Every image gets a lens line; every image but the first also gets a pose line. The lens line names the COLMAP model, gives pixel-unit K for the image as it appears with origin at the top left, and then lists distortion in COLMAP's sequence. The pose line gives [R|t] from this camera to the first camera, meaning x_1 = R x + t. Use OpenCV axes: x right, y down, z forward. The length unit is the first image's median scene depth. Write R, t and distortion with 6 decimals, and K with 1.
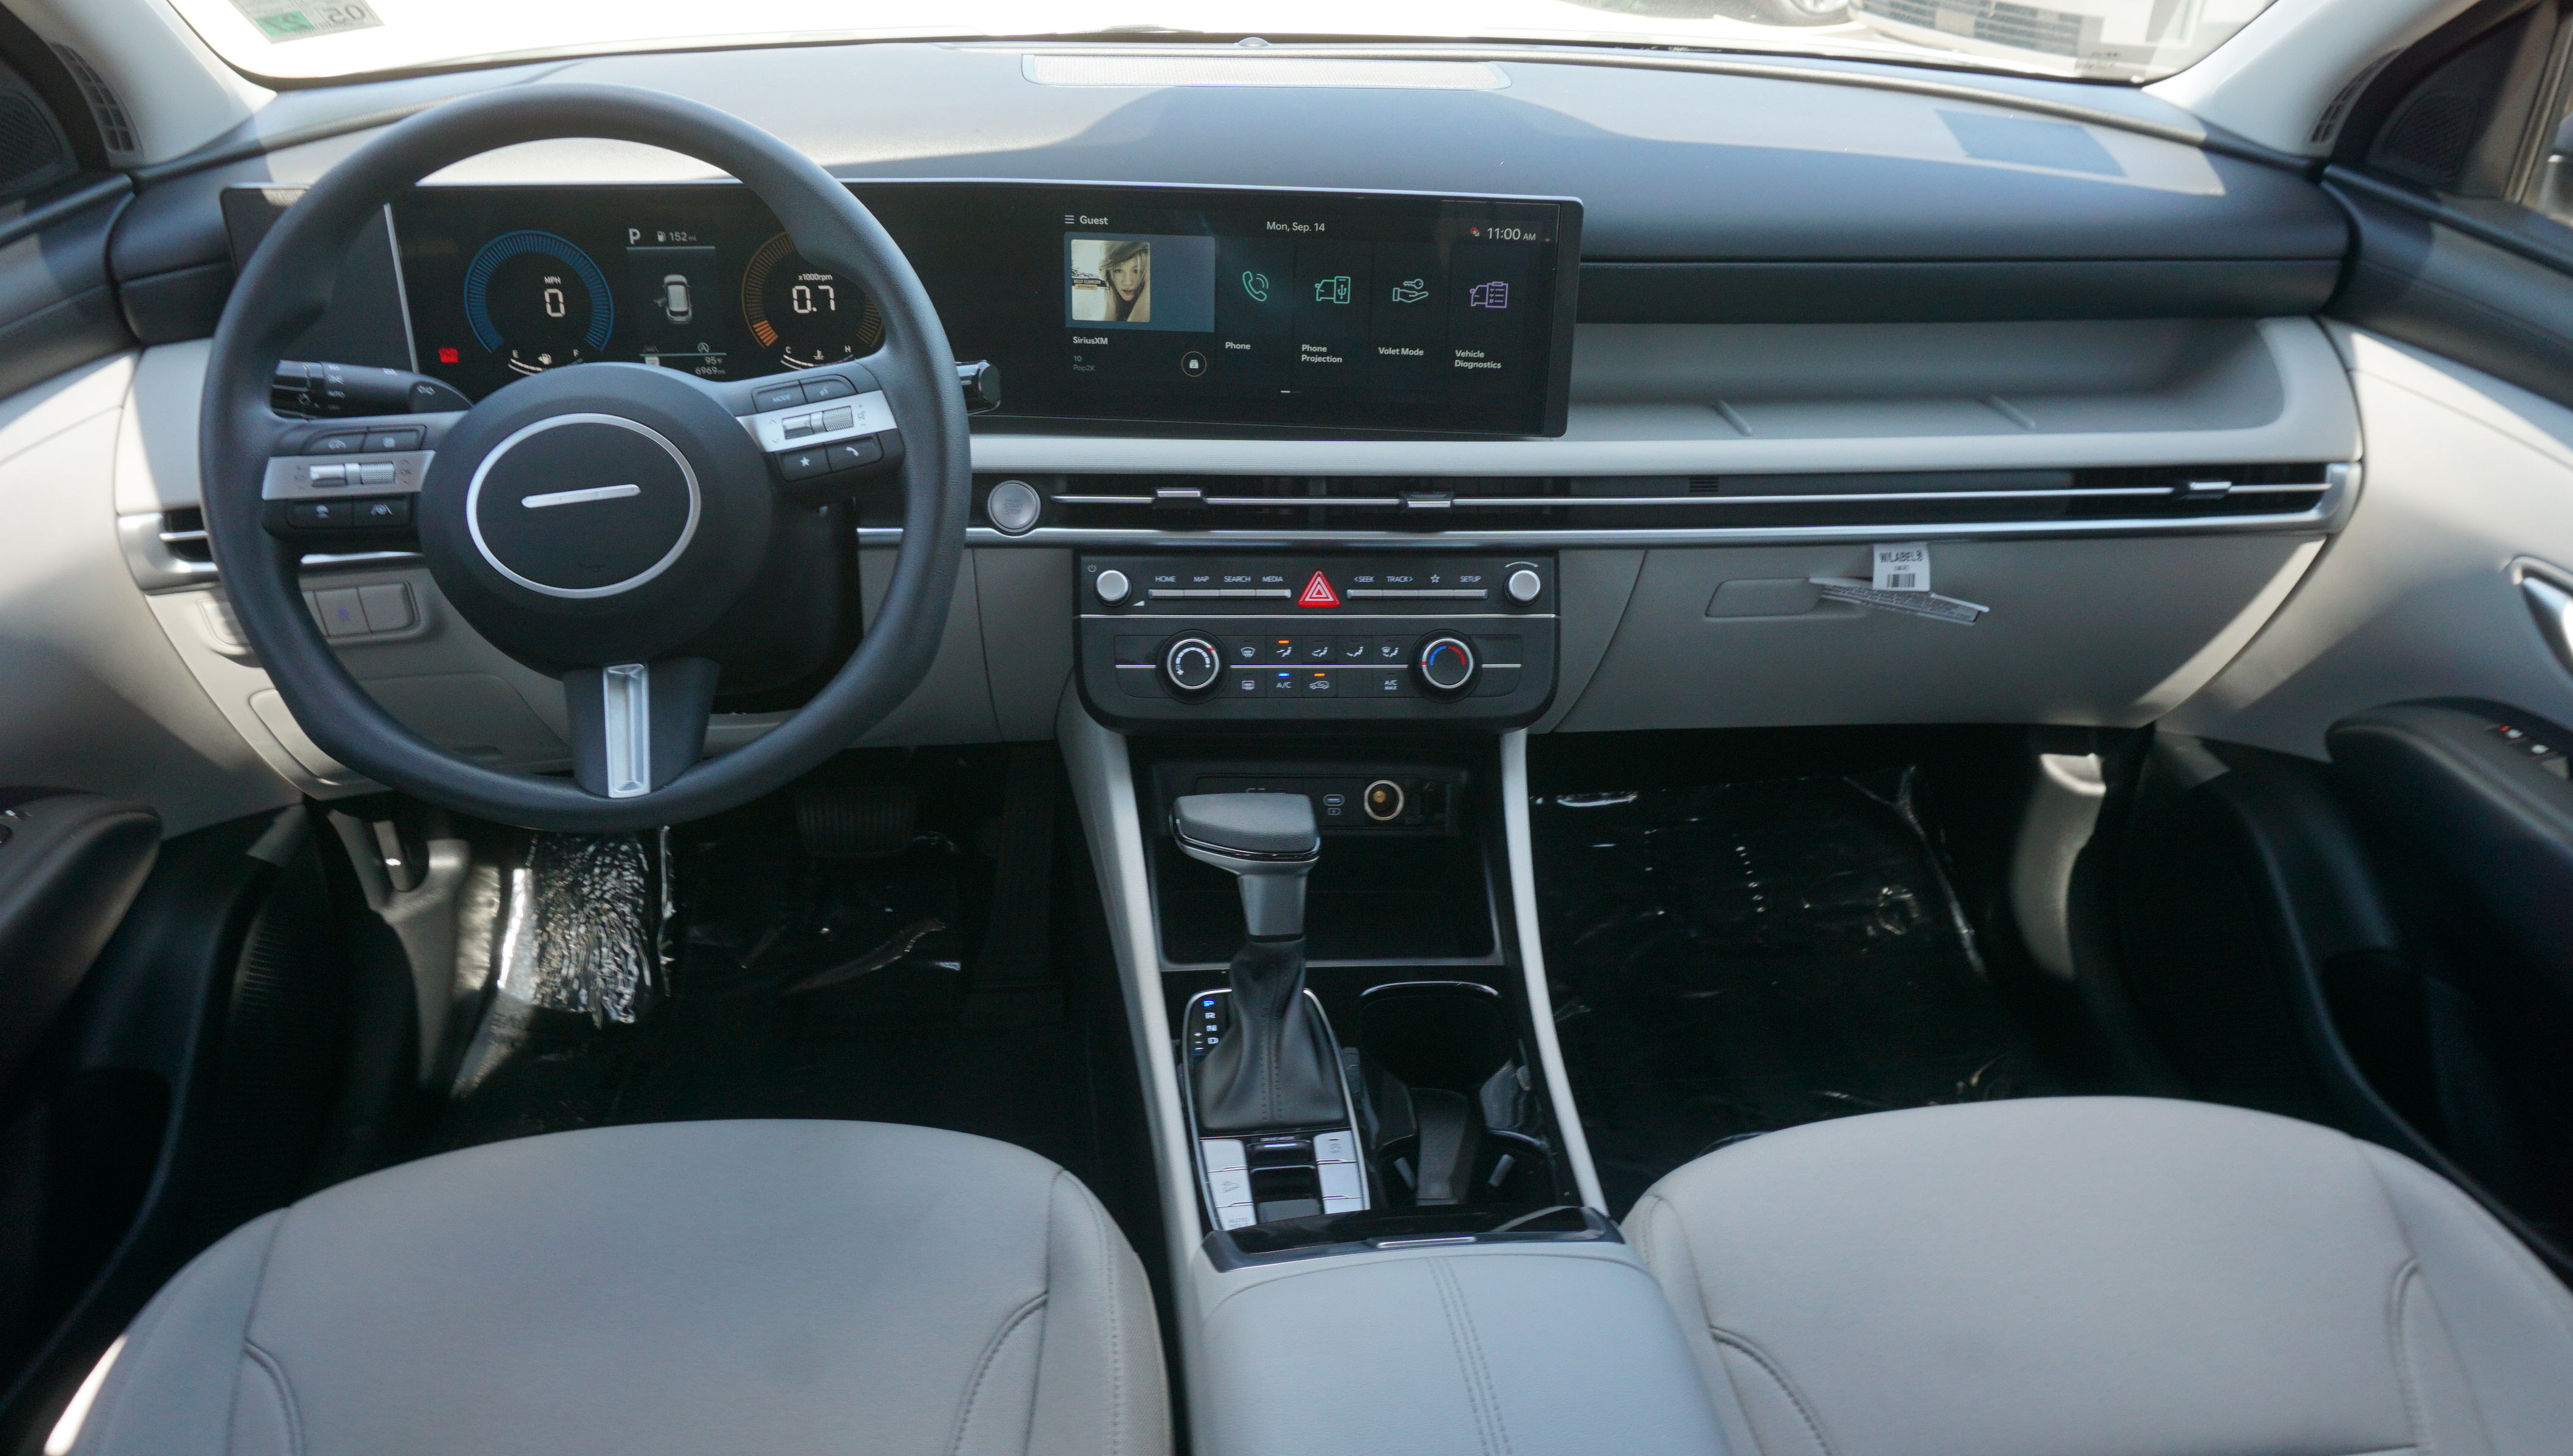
lens RADIAL K [[1751.9, 0, 1286.5], [0, 1751.9, 728.0], [0, 0, 1]] dist [-0.000348, -0.001139]
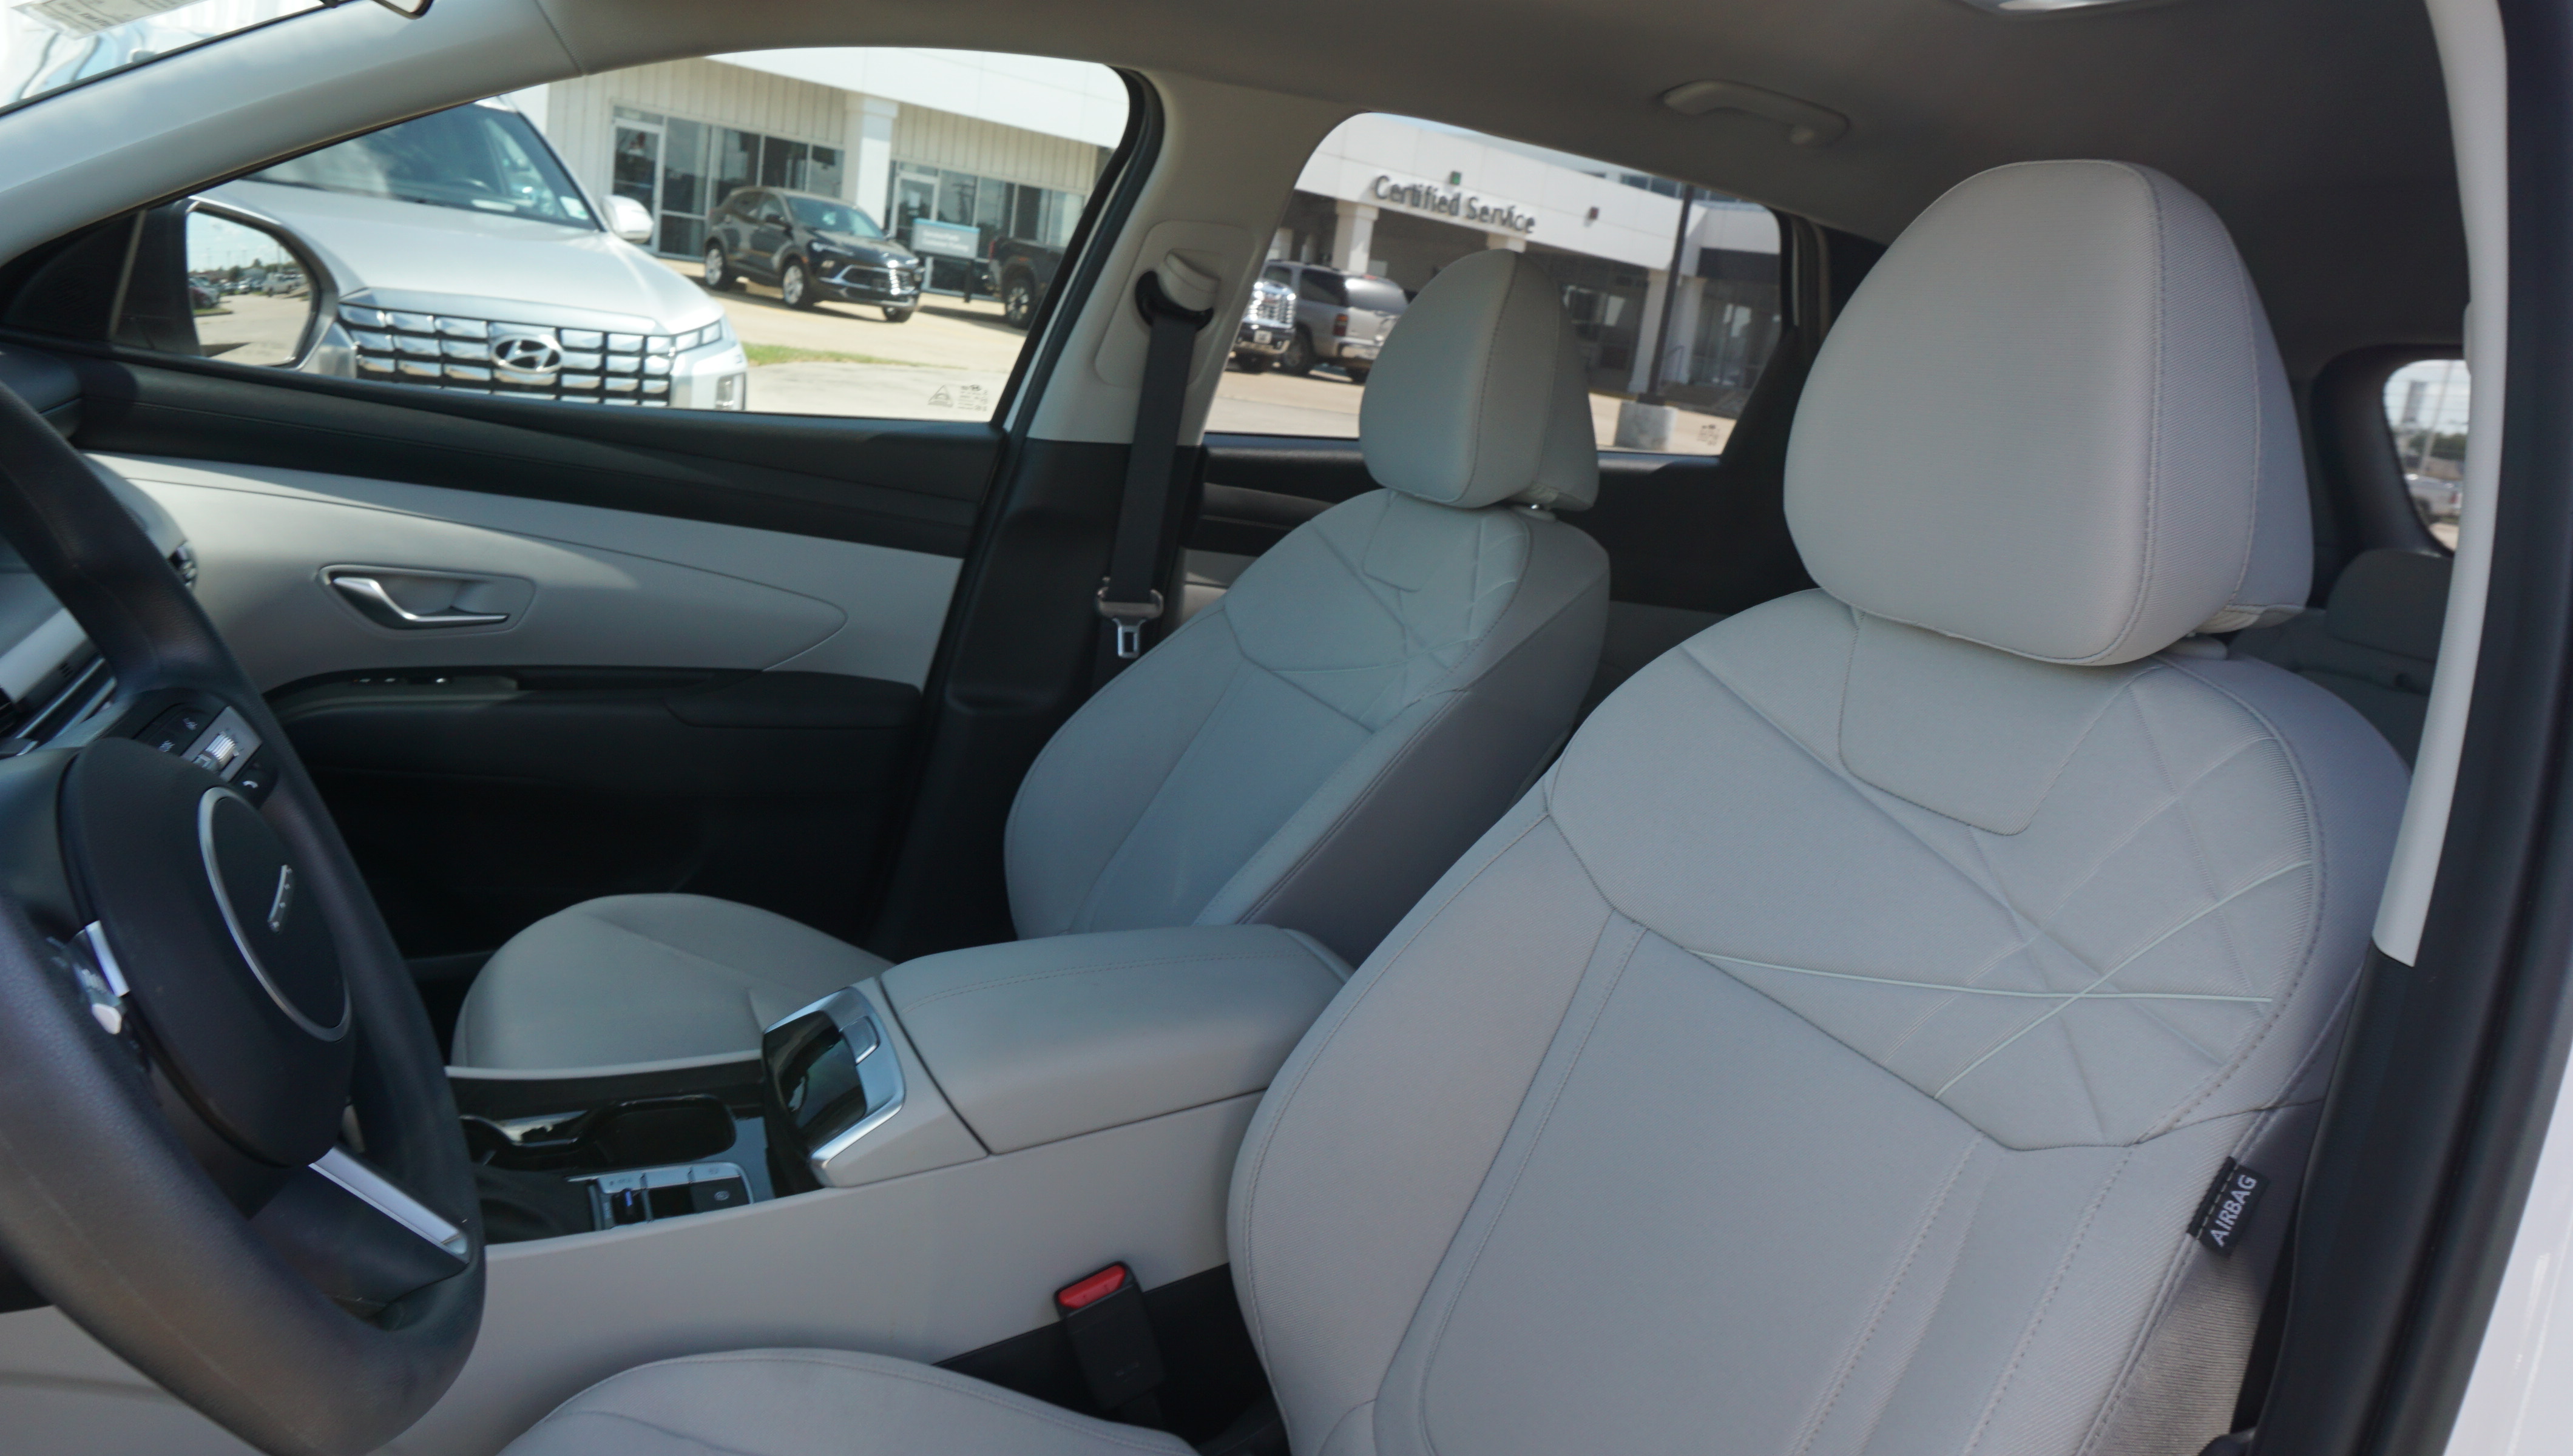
lens RADIAL K [[1729.2, 0, 1286.5], [0, 1729.2, 728.0], [0, 0, 1]] dist [-0.047453, 0.036970]
pose [[-0.320934, -0.269974, 0.907808, -0.871056], [0.349038, 0.857332, 0.378357, -0.237064], [-0.880440, 0.438287, -0.180916, 0.593782]]
